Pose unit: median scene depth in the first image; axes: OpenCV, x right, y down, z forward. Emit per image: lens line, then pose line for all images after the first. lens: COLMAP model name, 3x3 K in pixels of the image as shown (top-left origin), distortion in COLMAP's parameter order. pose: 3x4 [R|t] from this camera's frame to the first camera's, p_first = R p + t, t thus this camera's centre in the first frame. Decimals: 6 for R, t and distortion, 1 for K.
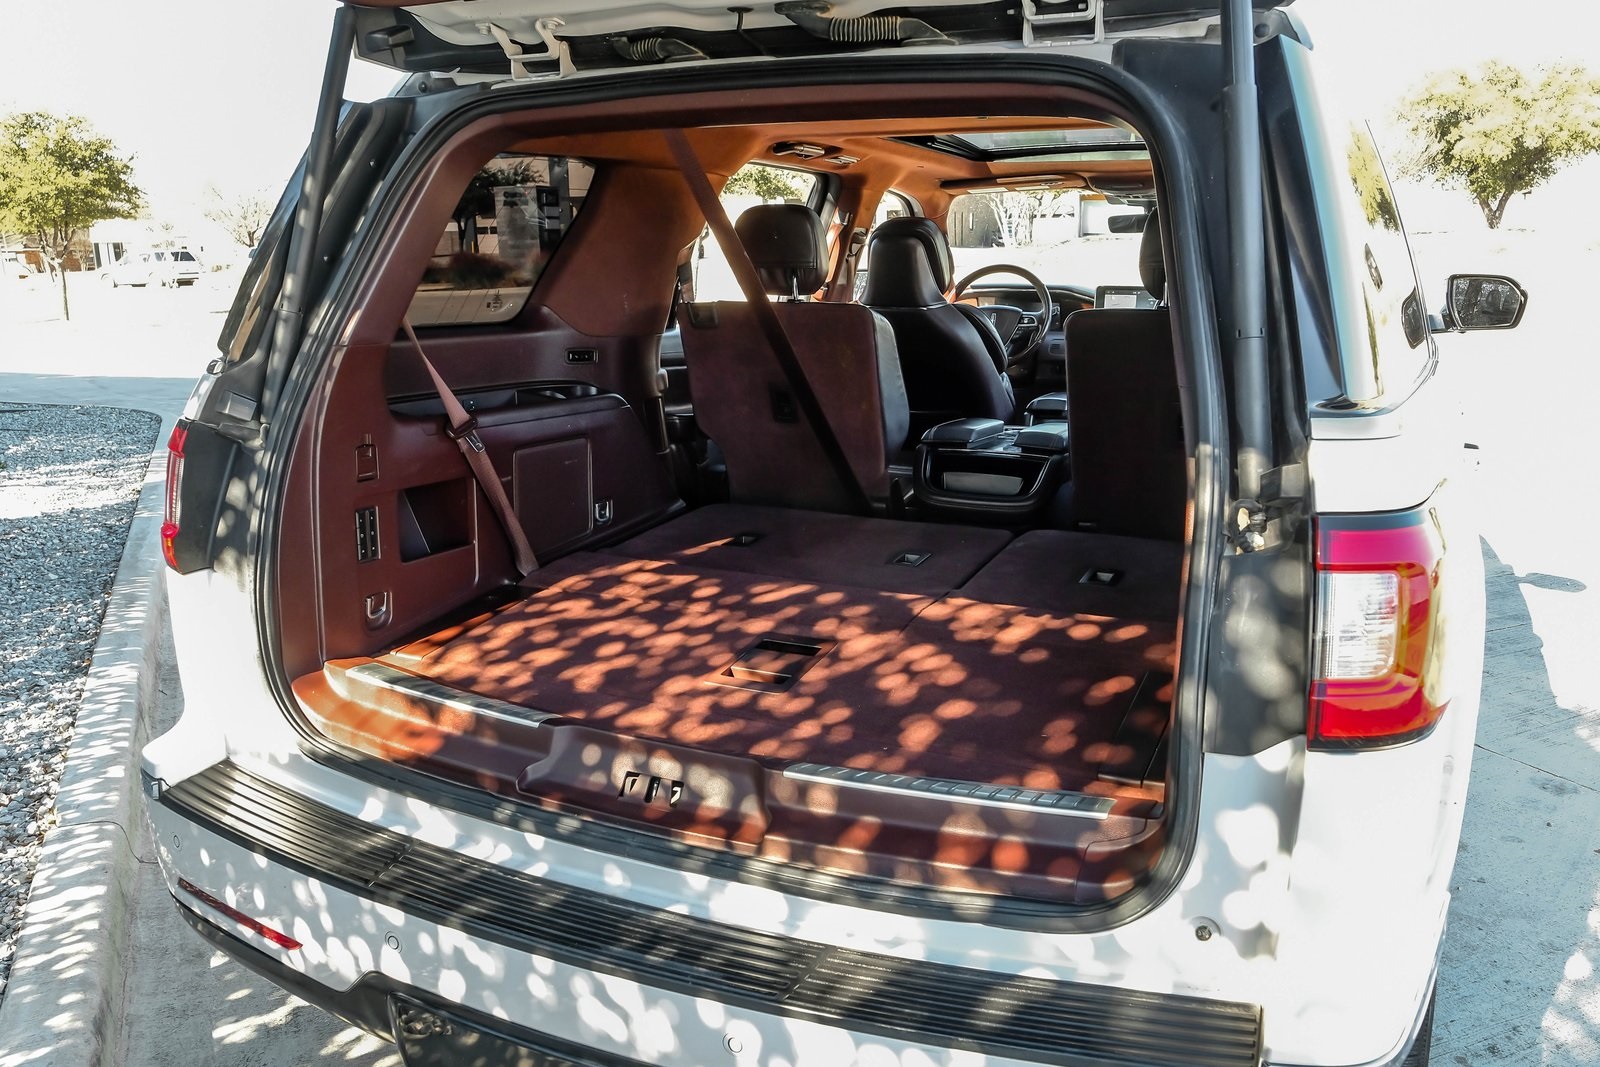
lens RADIAL K [[1117.3, 0, 774.9], [0, 1117.3, 526.4], [0, 0, 1]] dist [0.004042, 0.001171]
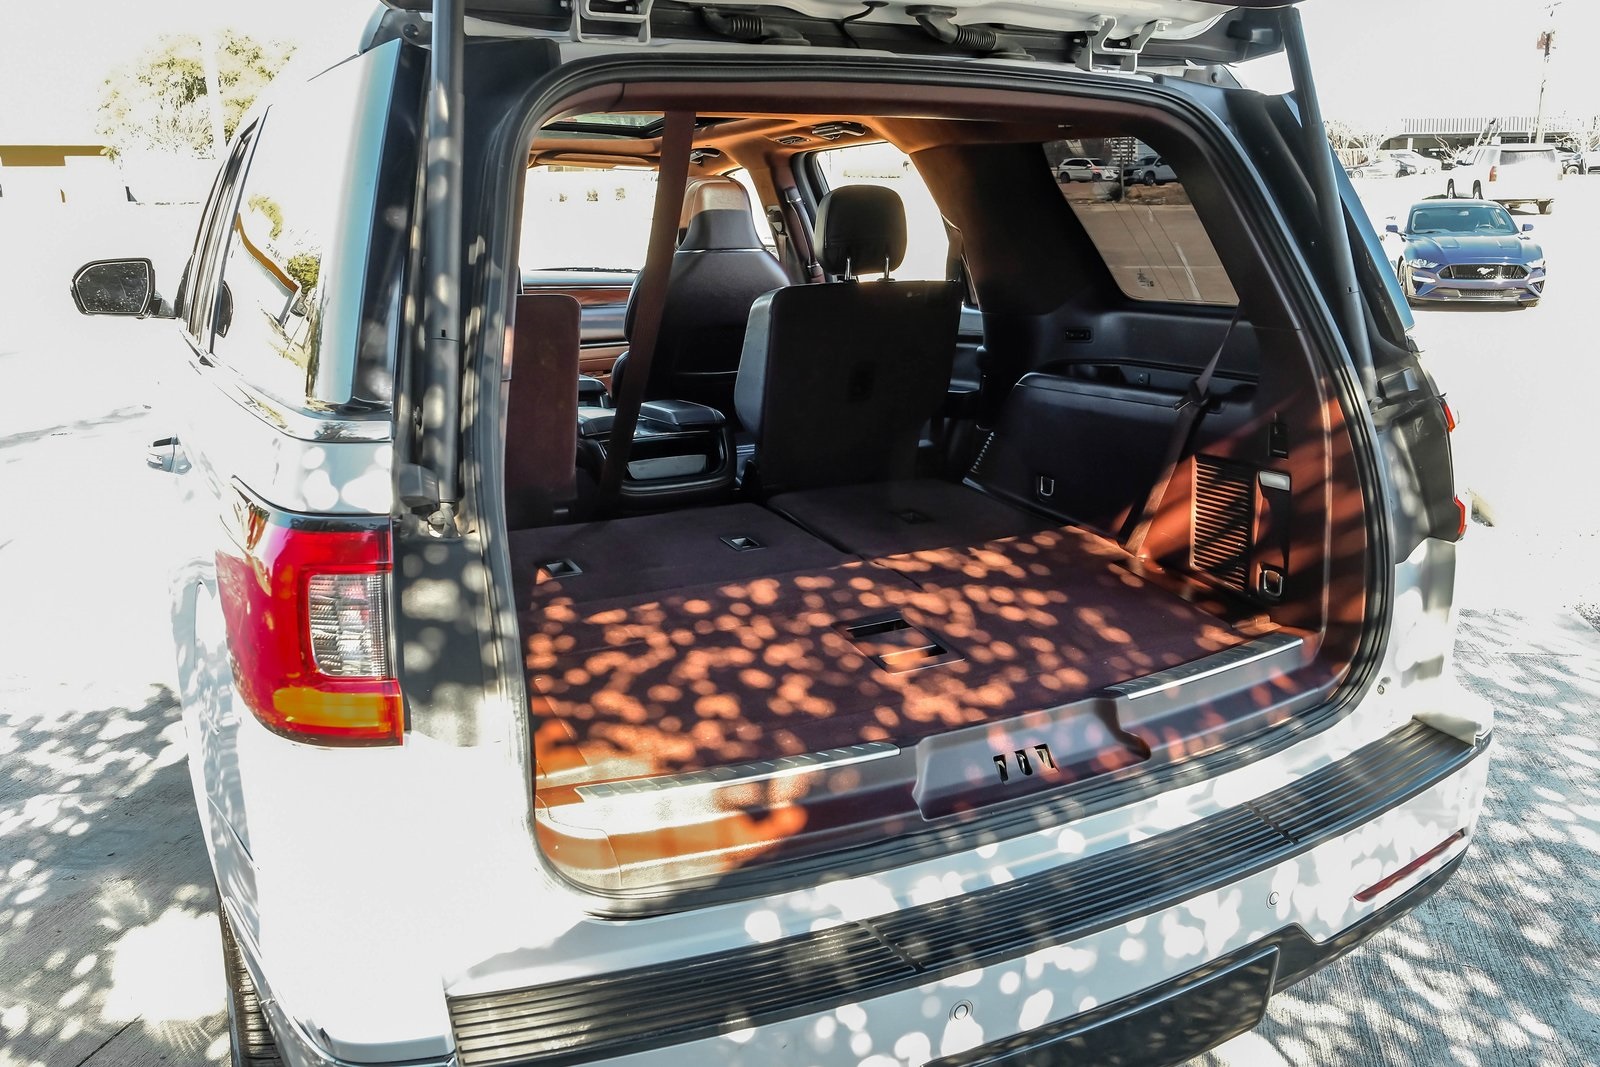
lens RADIAL K [[1117.3, 0, 774.9], [0, 1117.3, 526.4], [0, 0, 1]] dist [0.004042, 0.001171]
pose [[0.662659, -0.207130, 0.719708, -0.924026], [0.202605, 0.974740, 0.093983, -0.115719], [-0.720995, 0.083538, 0.687886, 0.412158]]
